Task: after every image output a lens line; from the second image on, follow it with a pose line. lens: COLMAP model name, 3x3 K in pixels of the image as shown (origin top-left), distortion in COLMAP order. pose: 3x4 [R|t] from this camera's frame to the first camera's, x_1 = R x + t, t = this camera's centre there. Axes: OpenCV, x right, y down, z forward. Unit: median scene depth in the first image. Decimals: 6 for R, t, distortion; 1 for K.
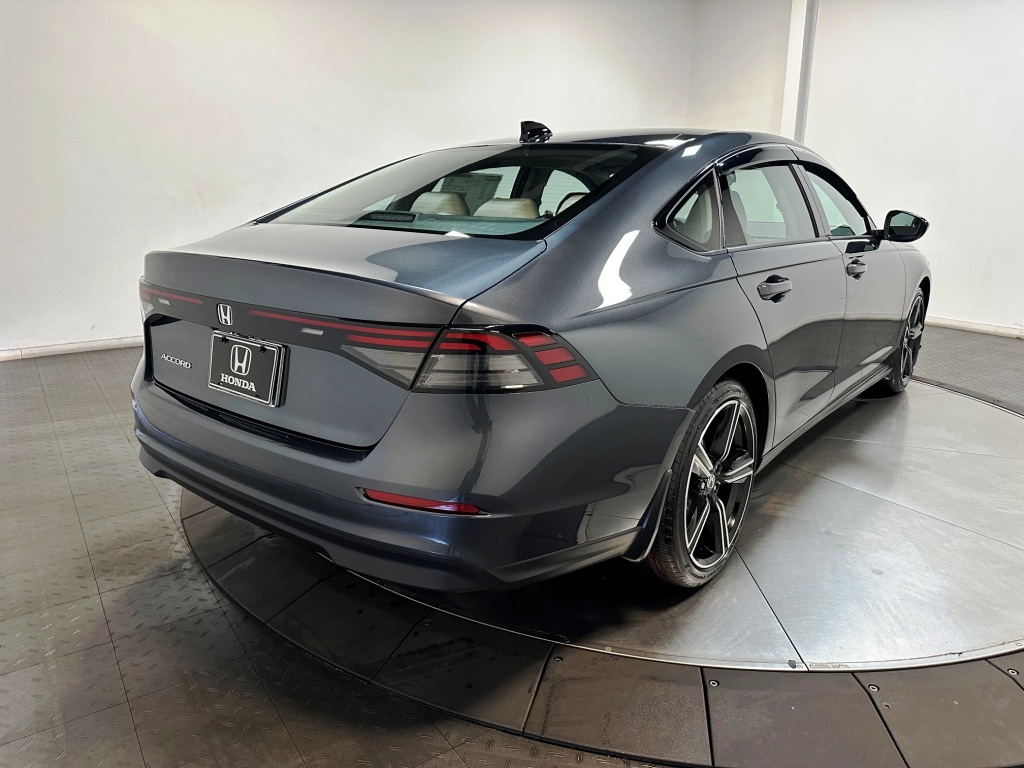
lens RADIAL K [[728.9, 0, 512.0], [0, 728.9, 378.1], [0, 0, 1]] dist [0.005416, -0.017523]
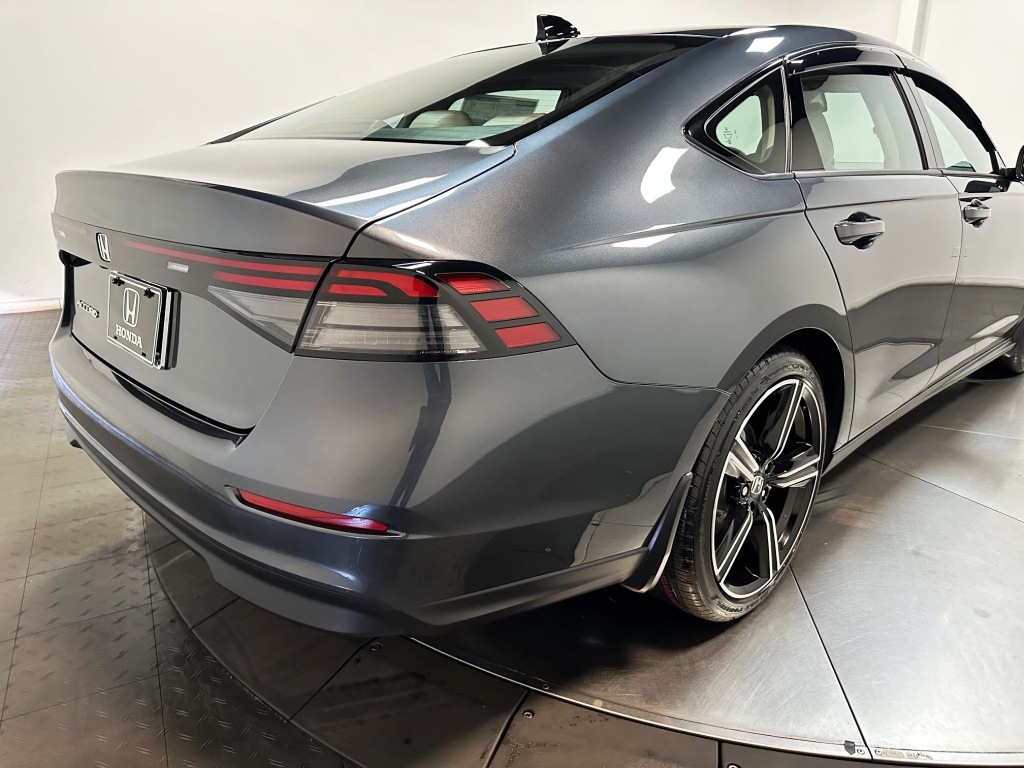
lens RADIAL K [[736.0, 0, 512.0], [0, 736.0, 384.0], [0, 0, 1]] dist [-0.010230, -0.002284]
pose [[0.993196, 0.034591, -0.111198, 0.104231], [-0.028221, 0.997897, 0.058355, -0.000251], [0.112983, -0.054820, 0.992084, 0.226745]]
